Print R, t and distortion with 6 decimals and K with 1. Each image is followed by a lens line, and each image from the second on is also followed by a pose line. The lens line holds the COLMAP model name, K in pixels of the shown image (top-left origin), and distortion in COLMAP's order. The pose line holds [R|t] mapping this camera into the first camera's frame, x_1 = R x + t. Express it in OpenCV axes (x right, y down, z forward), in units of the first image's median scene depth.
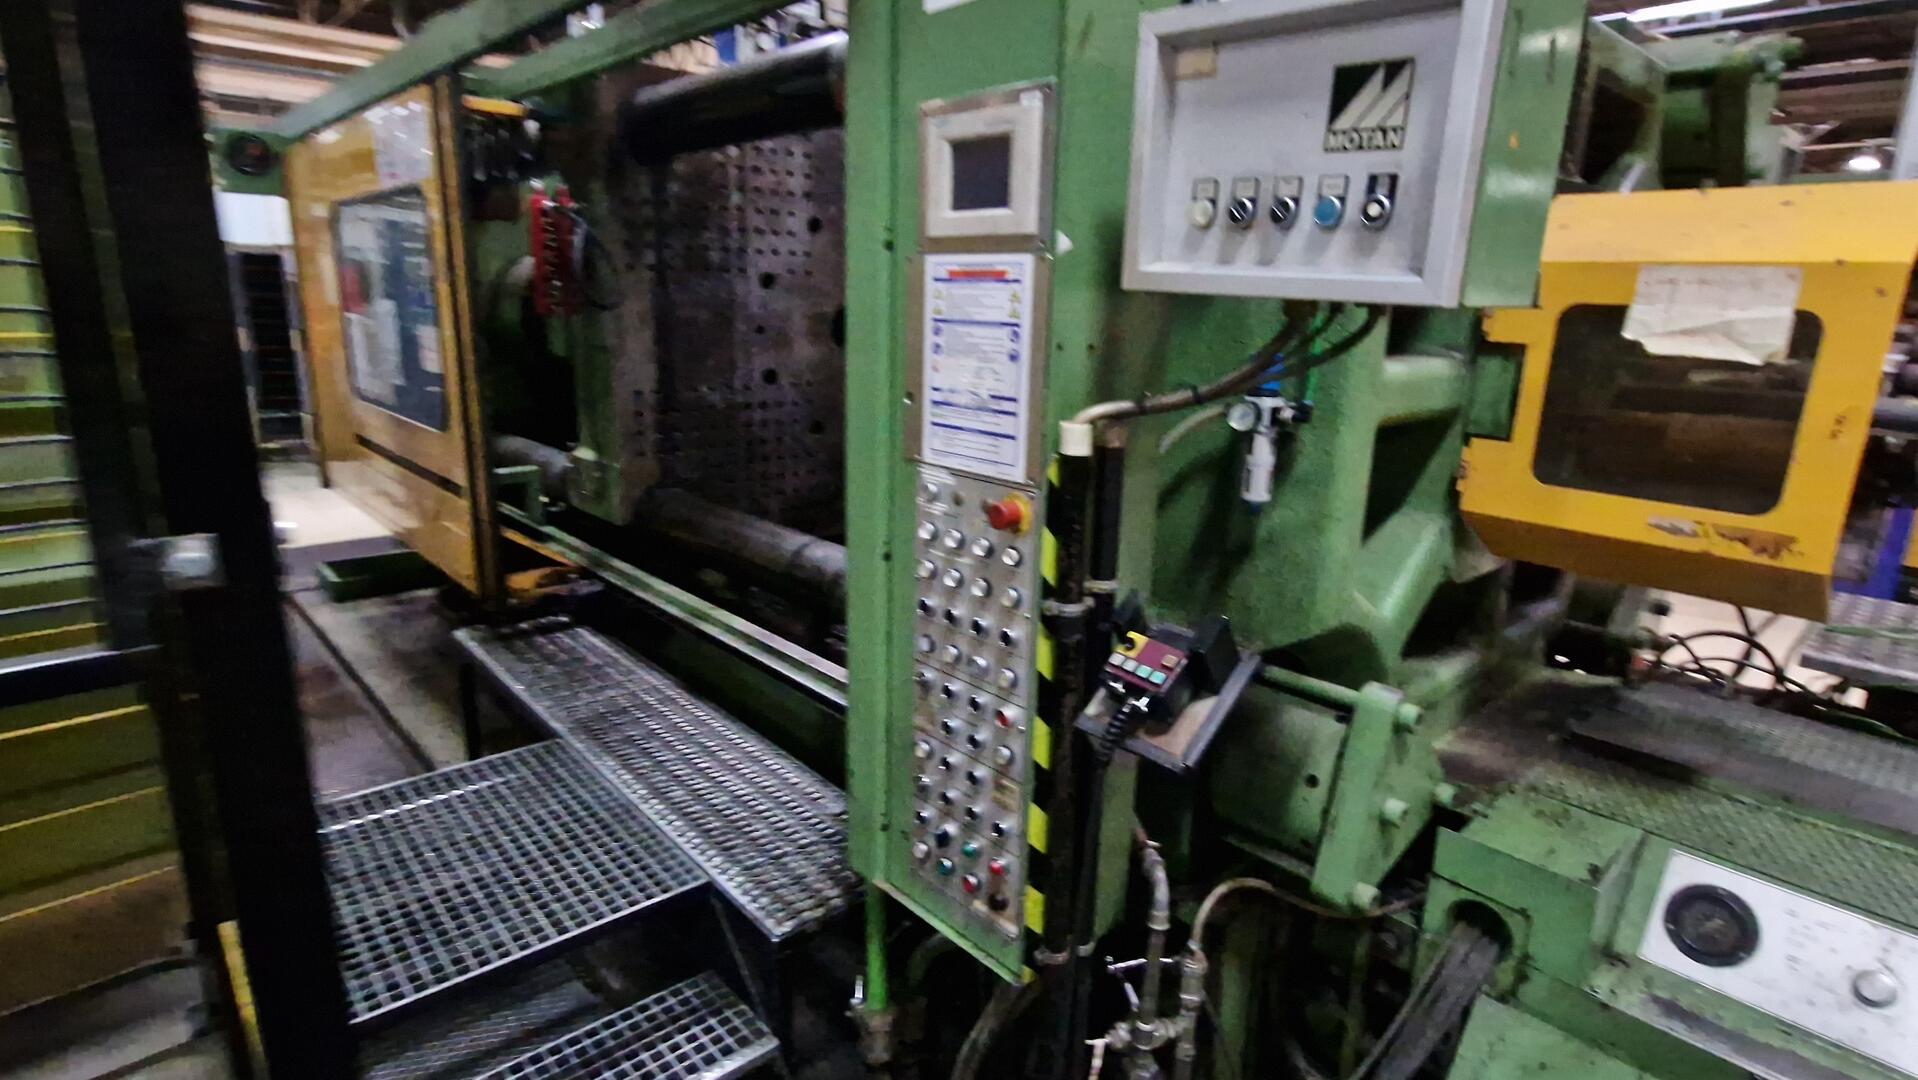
lens RADIAL K [[981.0, 0, 965.1], [0, 981.0, 544.2], [0, 0, 1]] dist [-0.003702, -0.000058]
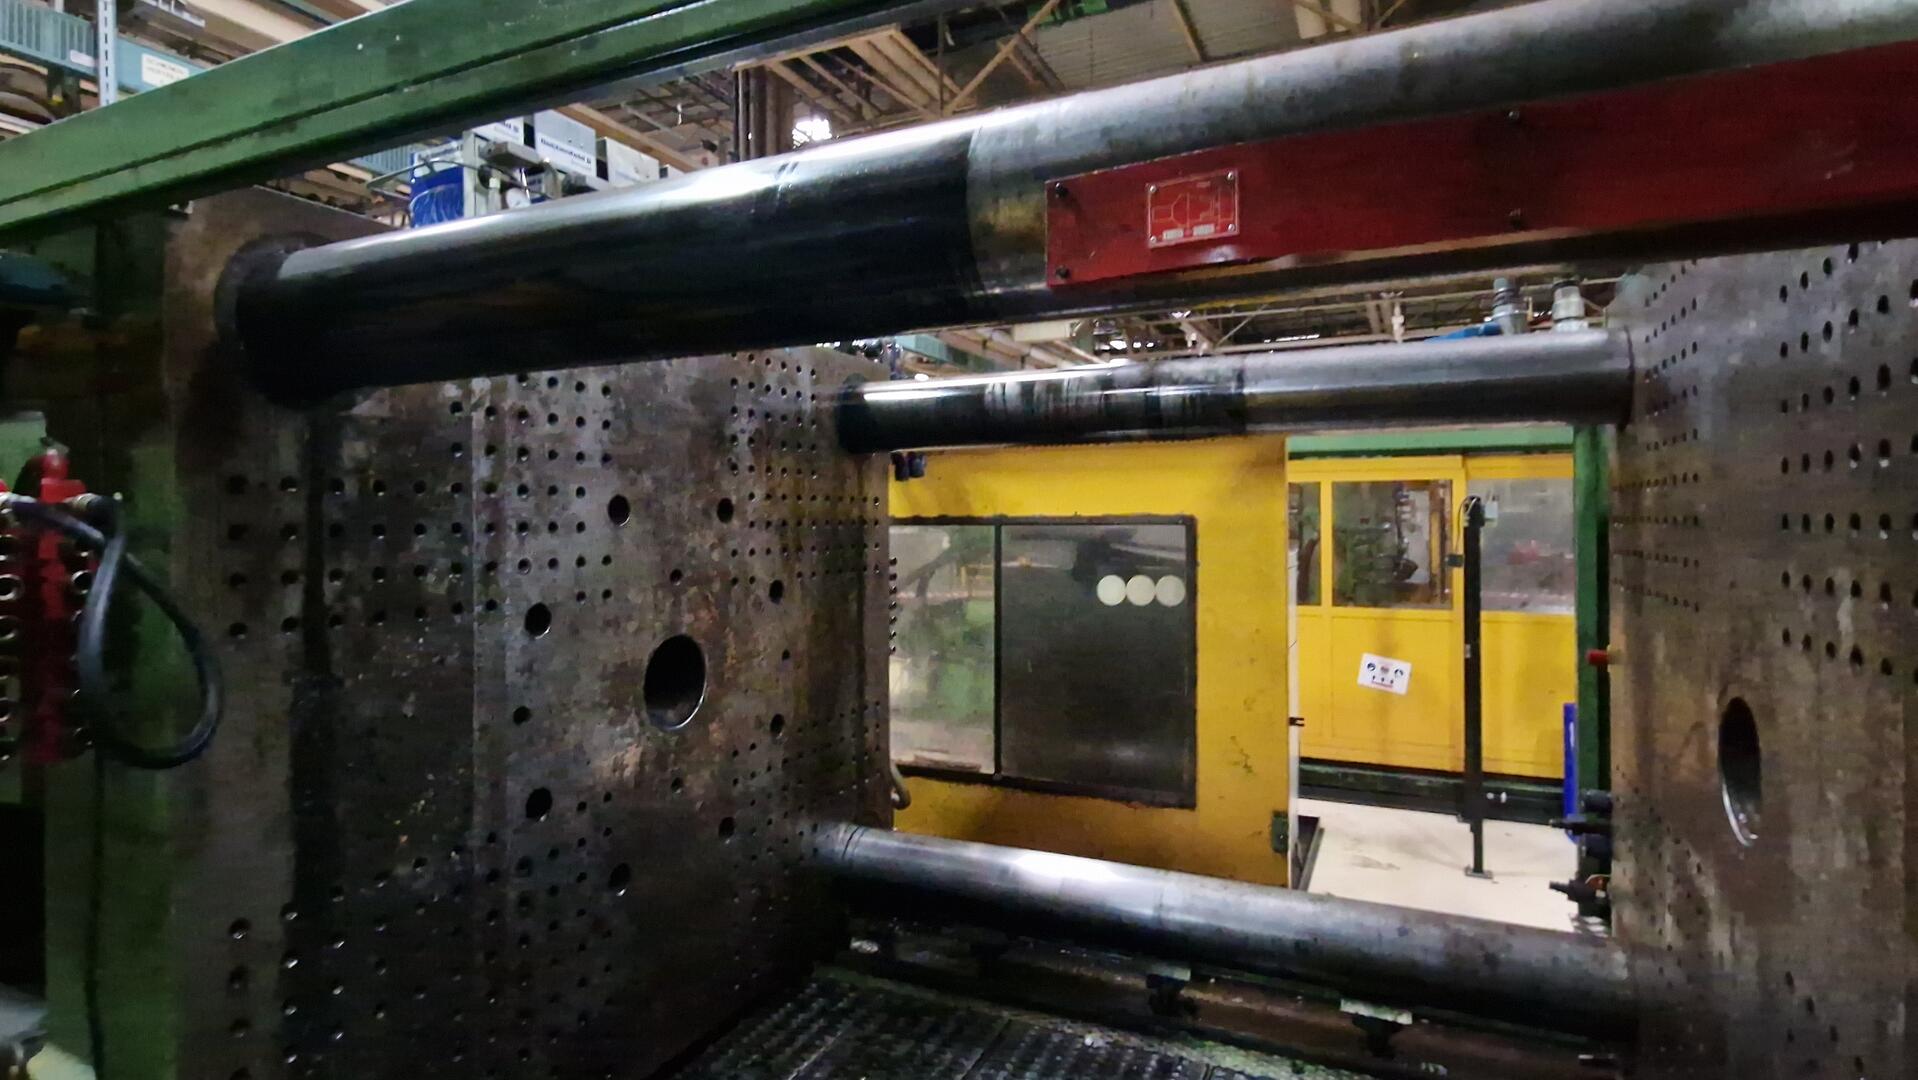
lens RADIAL K [[981.0, 0, 950.1], [0, 981.0, 524.7], [0, 0, 1]] dist [-0.003702, -0.000058]
pose [[0.929978, -0.023476, 0.366865, -0.194580], [0.110267, 0.969821, -0.217459, -0.187378], [-0.350688, 0.242685, 0.904501, 0.463922]]
